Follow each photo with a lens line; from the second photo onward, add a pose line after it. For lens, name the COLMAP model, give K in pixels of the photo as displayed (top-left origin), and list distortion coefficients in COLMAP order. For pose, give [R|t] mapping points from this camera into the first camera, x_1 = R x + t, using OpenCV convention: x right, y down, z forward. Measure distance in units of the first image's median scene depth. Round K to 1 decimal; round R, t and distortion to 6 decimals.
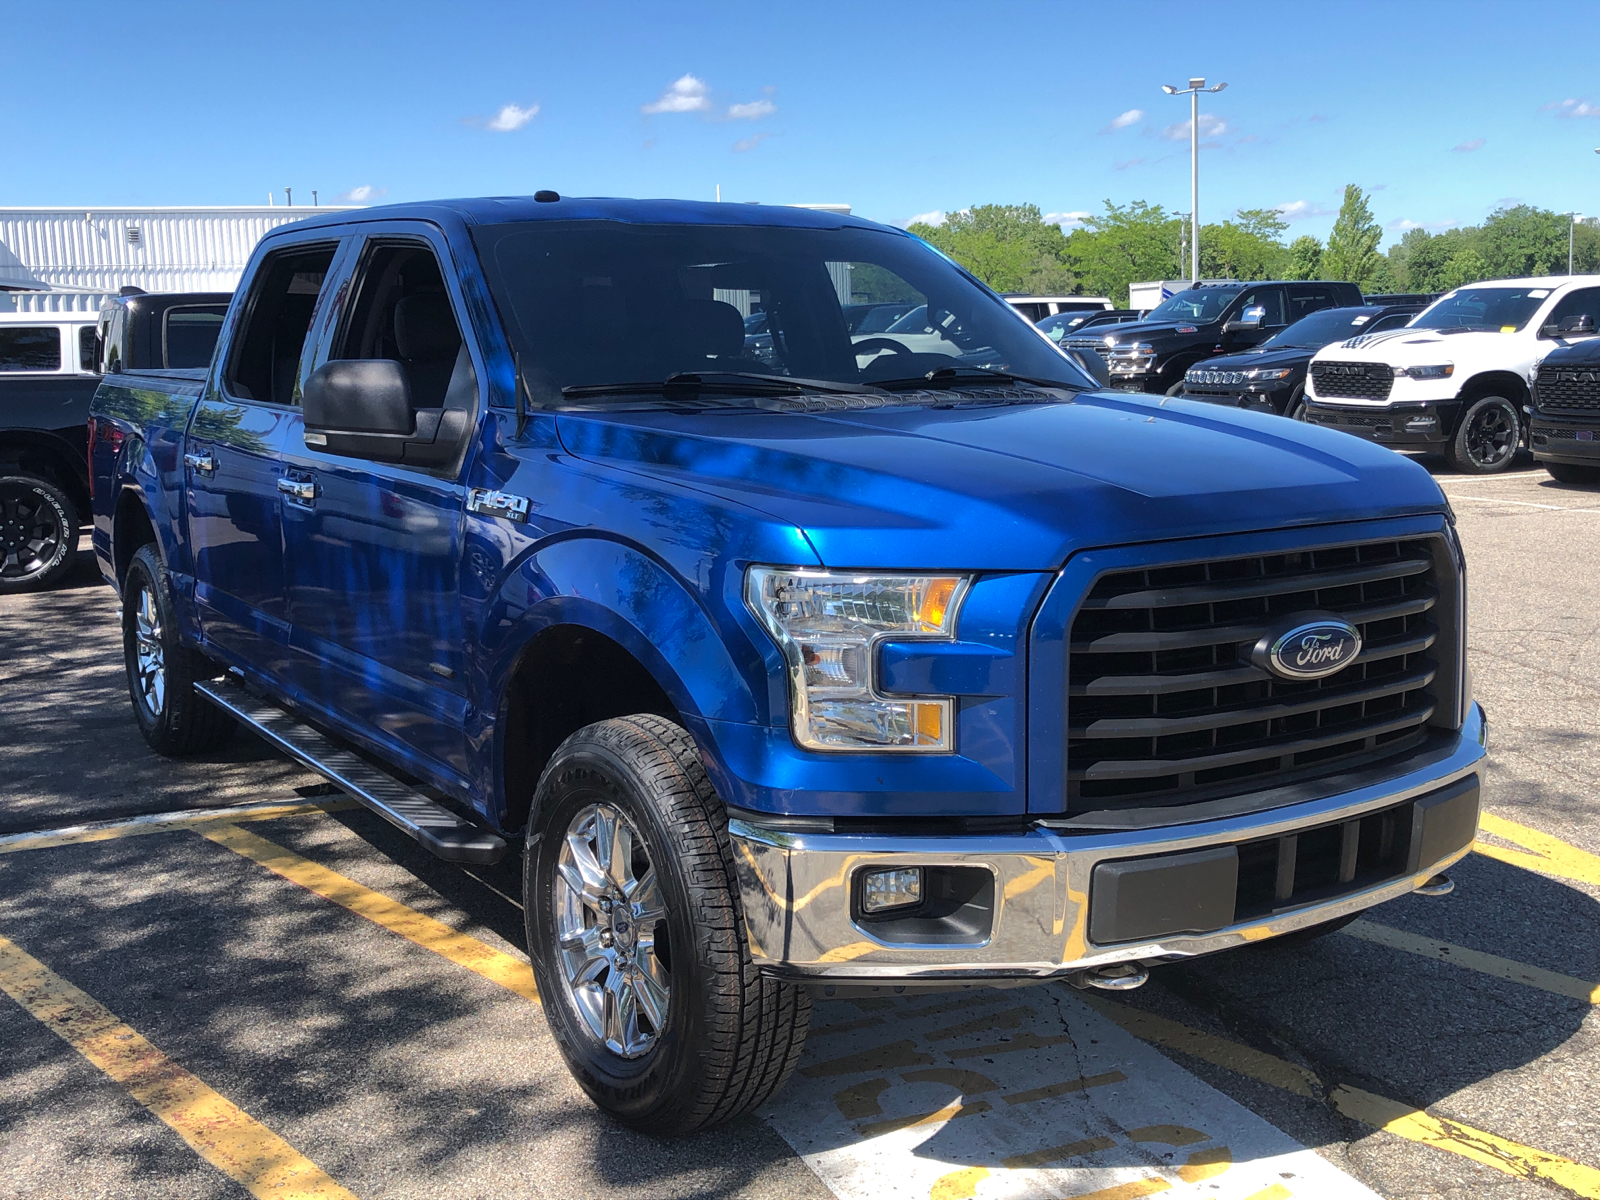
lens RADIAL K [[1678.9, 0, 800.0], [0, 1678.9, 600.0], [0, 0, 1]] dist [0.019953, -0.015353]
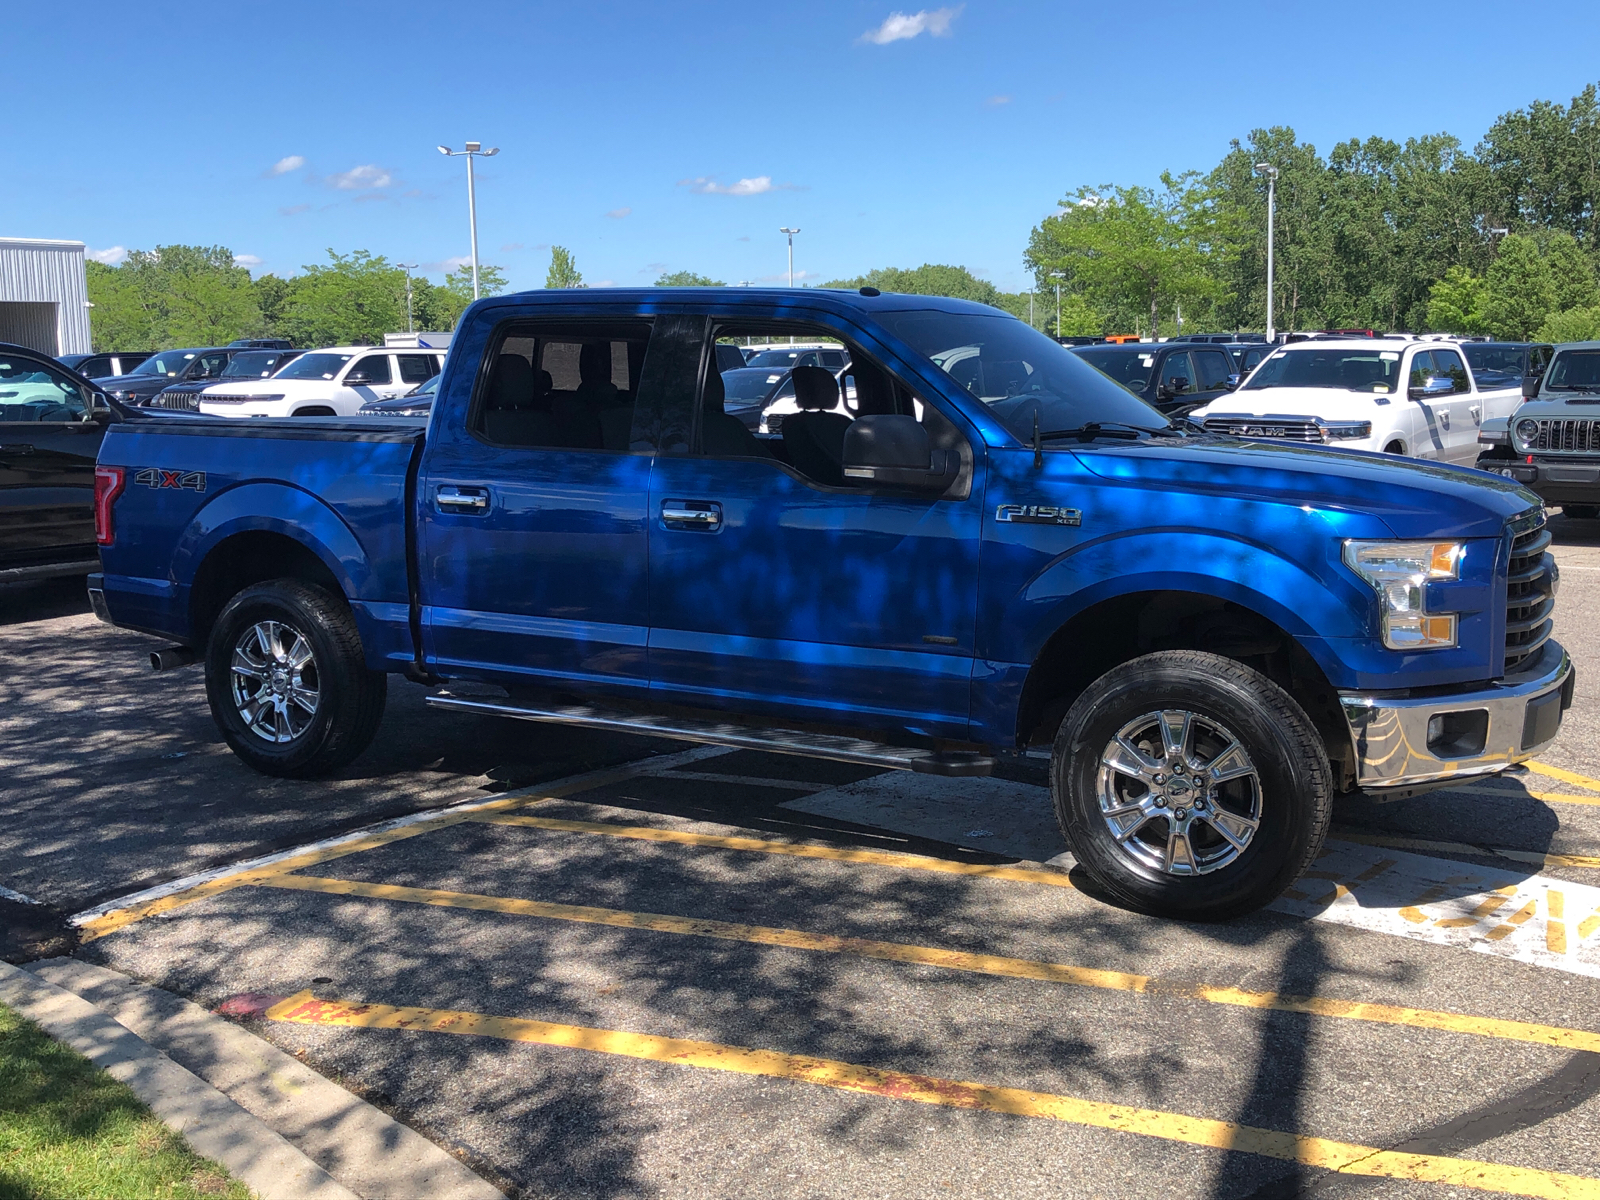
lens RADIAL K [[1656.4, 0, 800.0], [0, 1656.4, 600.0], [0, 0, 1]] dist [0.134652, -0.415989]
pose [[0.889598, -0.046609, 0.454361, -0.741756], [0.059019, 0.998170, -0.013159, 0.015570], [-0.452916, 0.038522, 0.890721, -0.129393]]
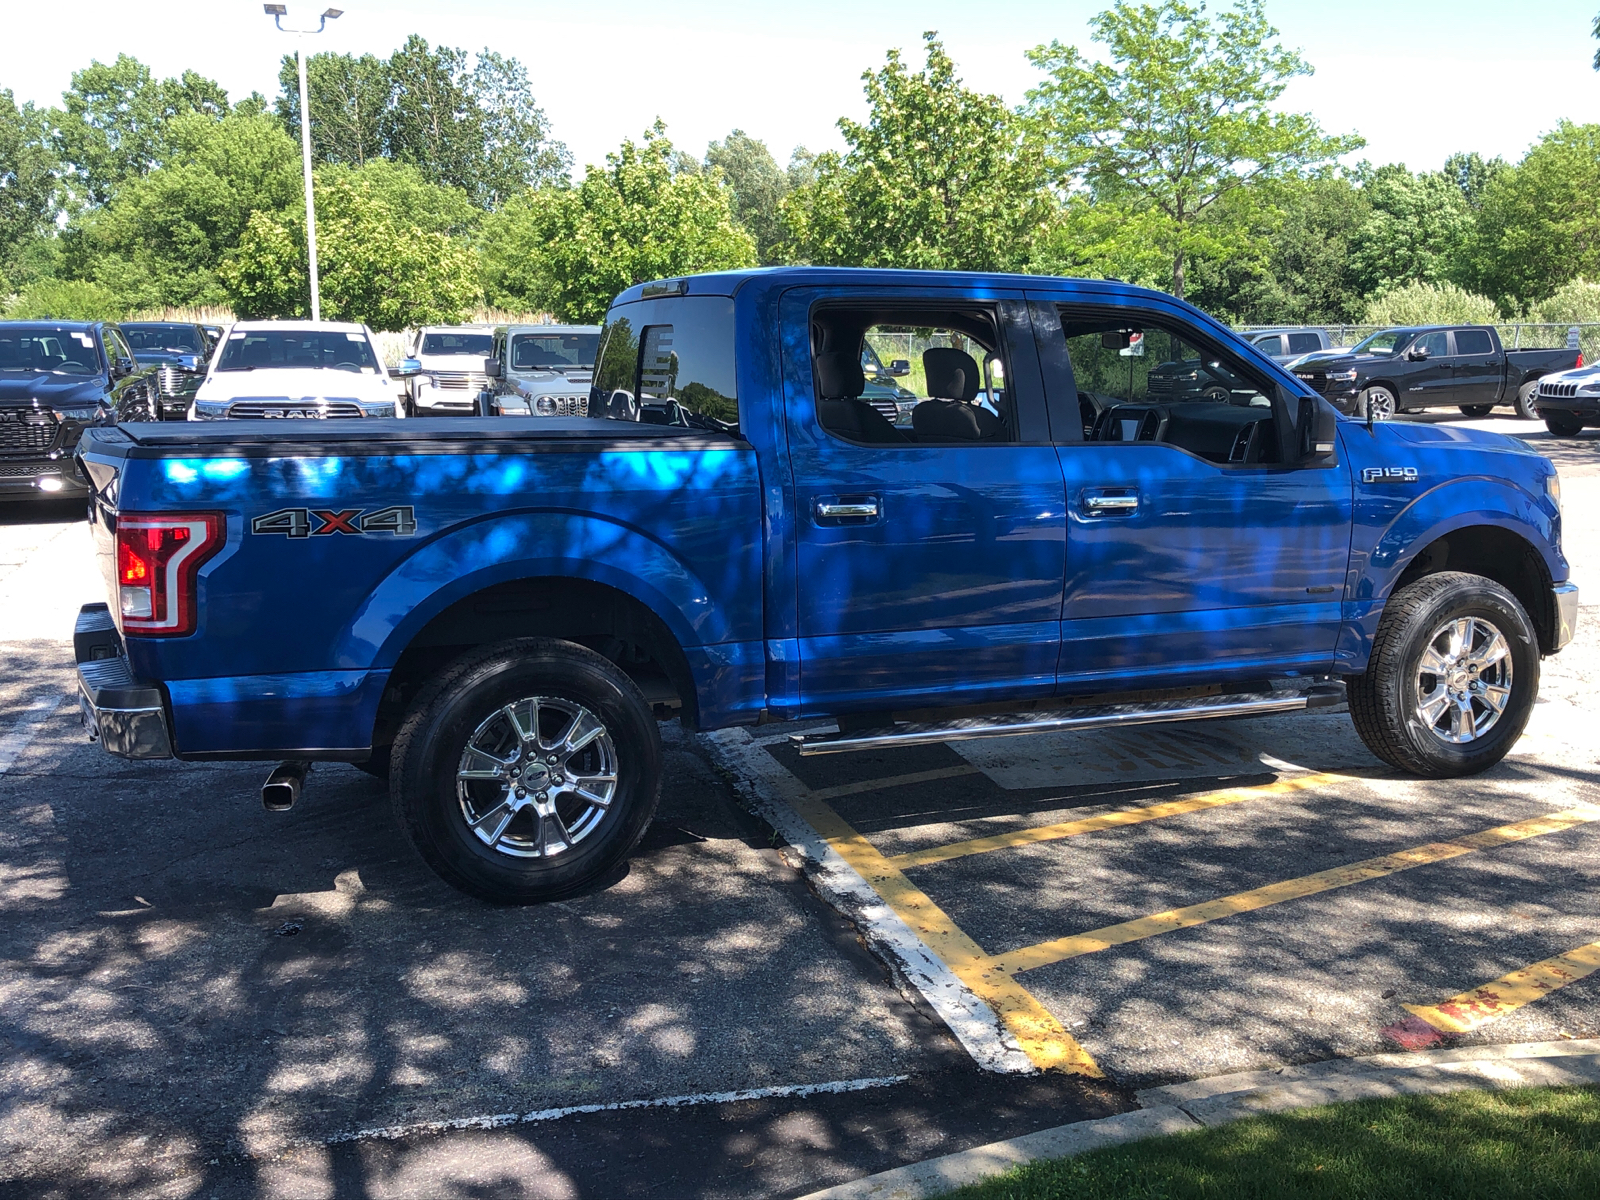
lens RADIAL K [[1656.4, 0, 800.0], [0, 1656.4, 600.0], [0, 0, 1]] dist [0.134652, -0.415989]
pose [[0.165118, -0.129450, 0.977742, -1.465435], [0.152219, 0.982816, 0.104416, -0.150470], [-0.974457, 0.131590, 0.181985, 0.946995]]
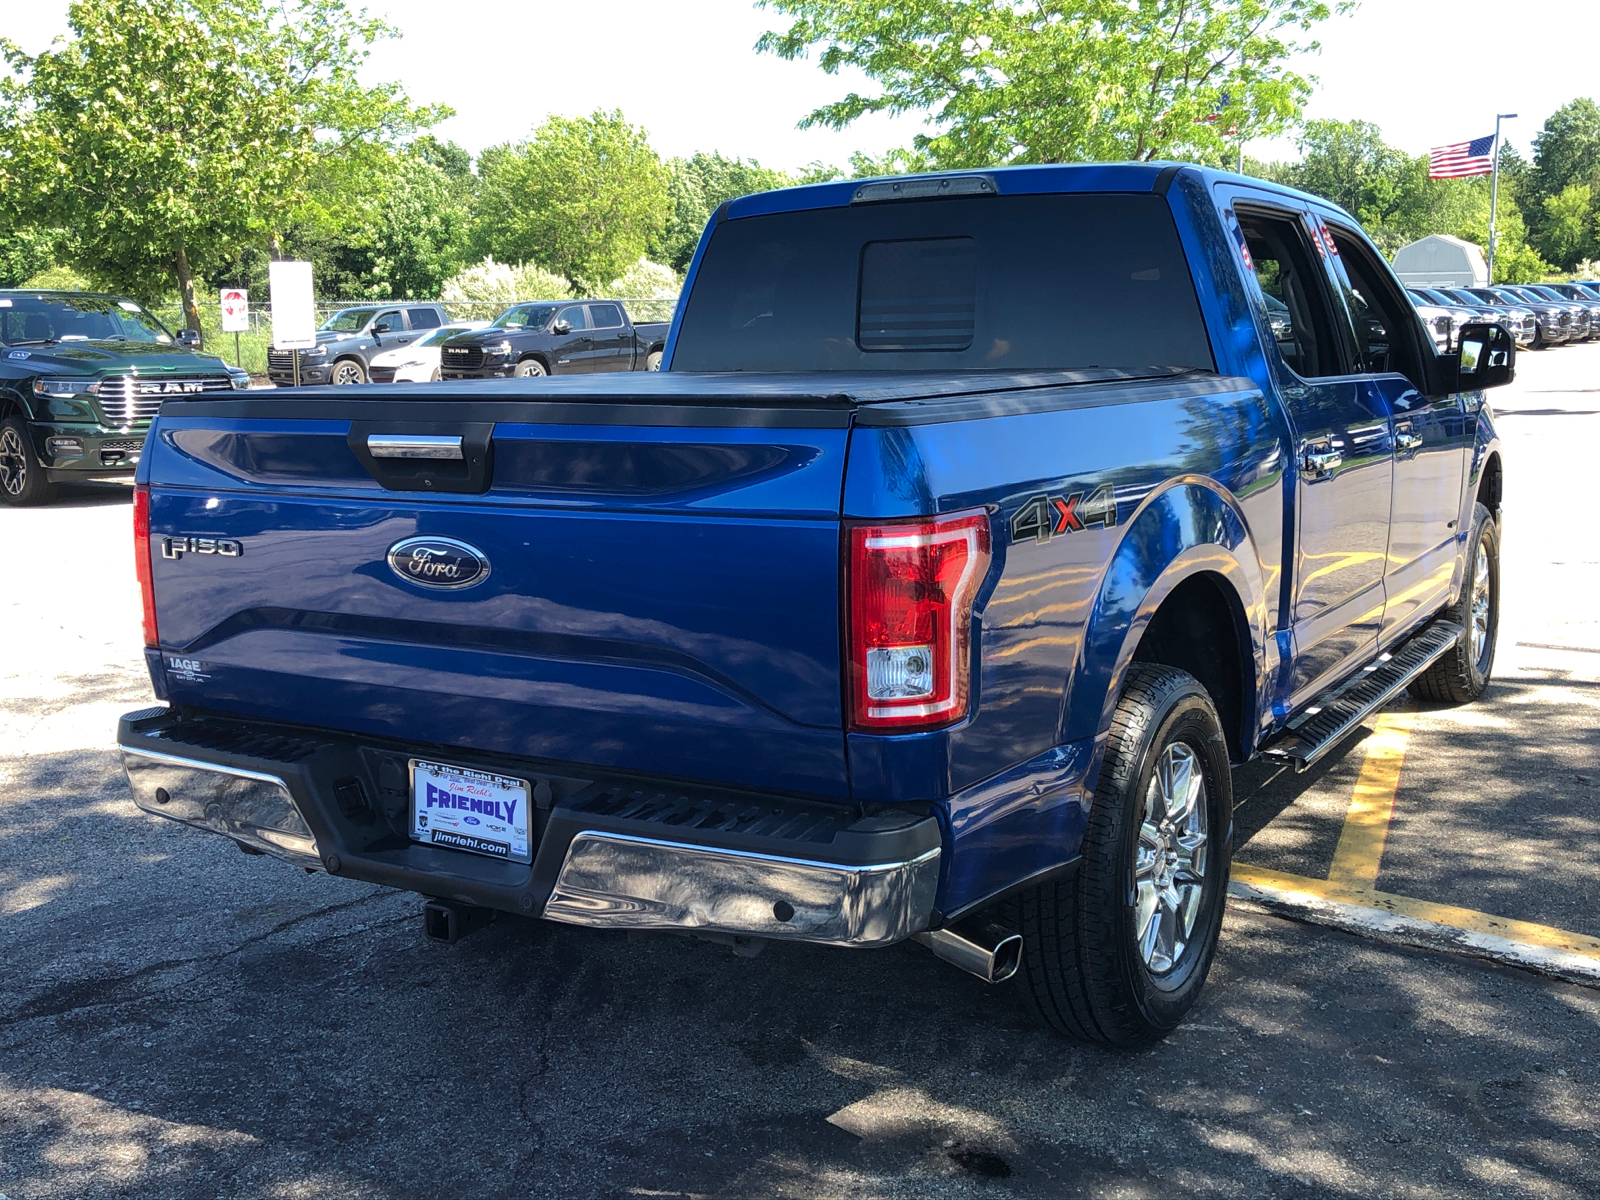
lens RADIAL K [[1649.1, 0, 800.7], [0, 1649.1, 634.5], [0, 0, 1]] dist [0.210846, -0.727792]
pose [[-0.421033, -0.142837, 0.895728, -1.076569], [0.163684, 0.959345, 0.229921, -0.249100], [-0.892154, 0.243421, -0.380535, 1.706129]]
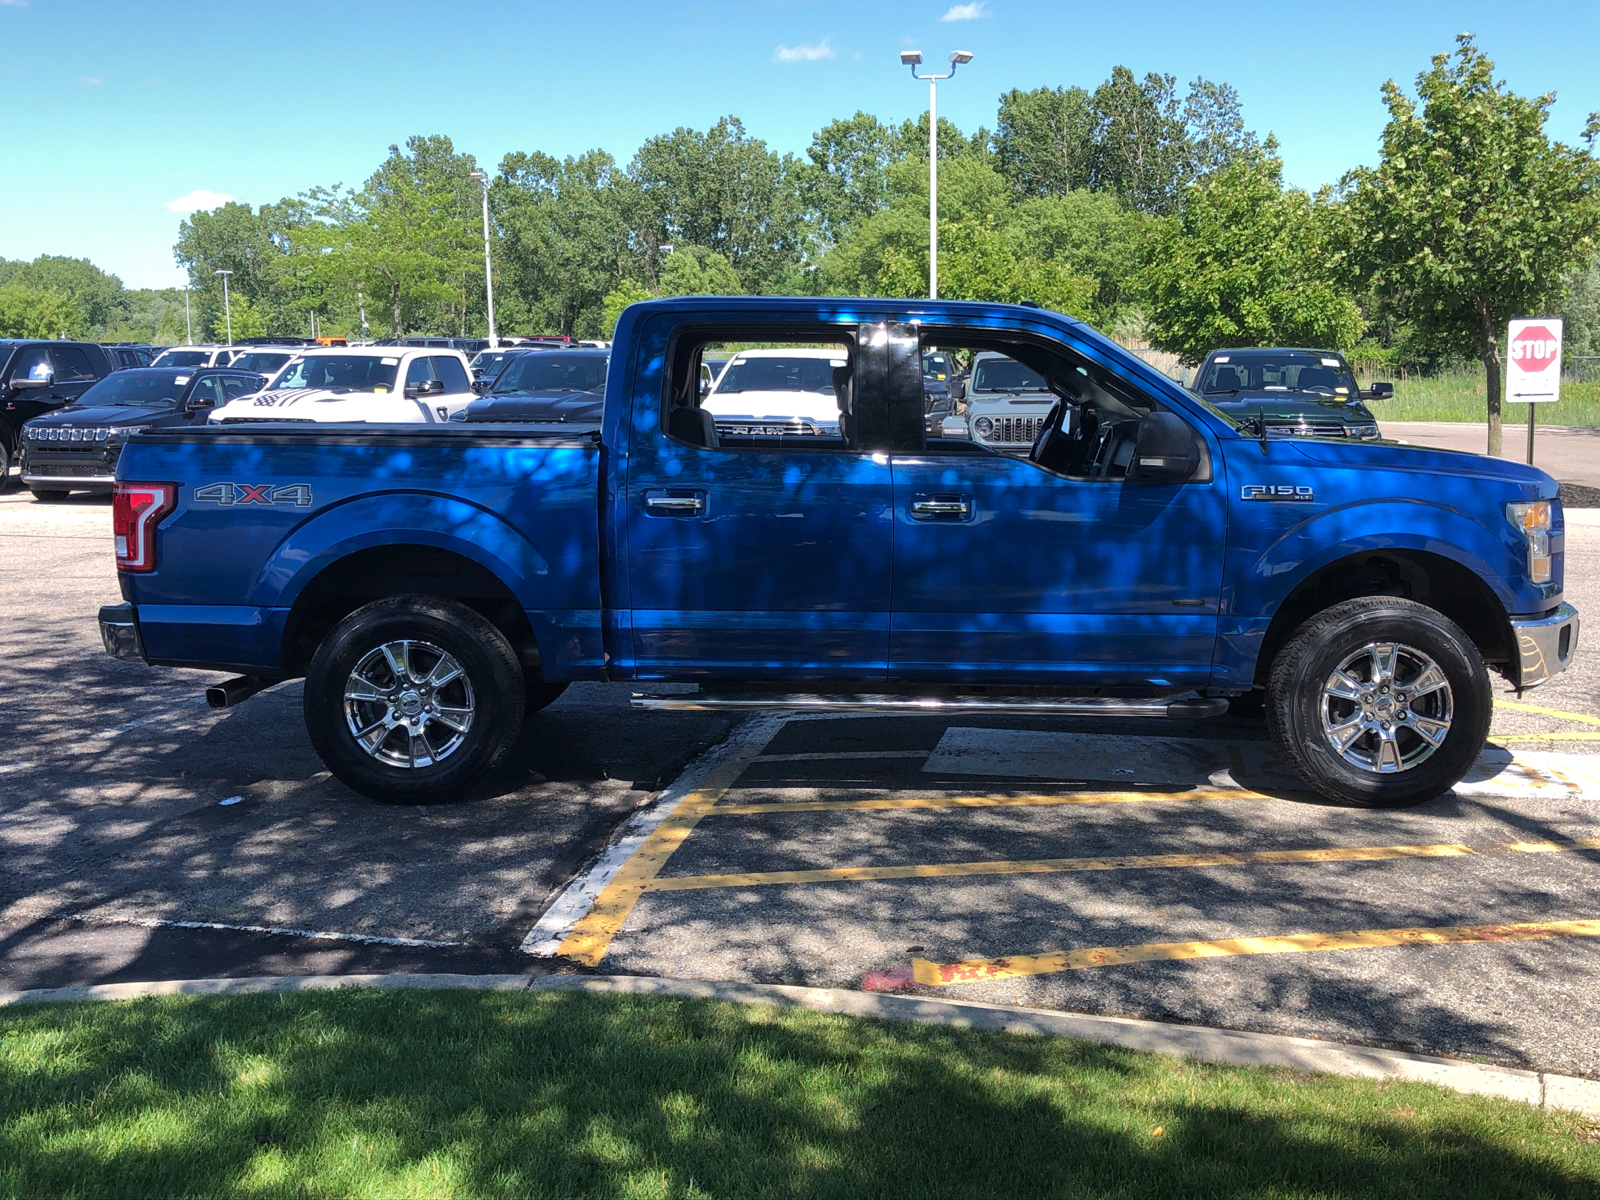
lens RADIAL K [[1656.4, 0, 800.0], [0, 1656.4, 600.0], [0, 0, 1]] dist [0.134652, -0.415989]
pose [[0.561272, -0.093337, 0.822351, -1.393401], [0.120154, 0.992283, 0.030617, -0.044156], [-0.818863, 0.081624, 0.568156, 0.310163]]
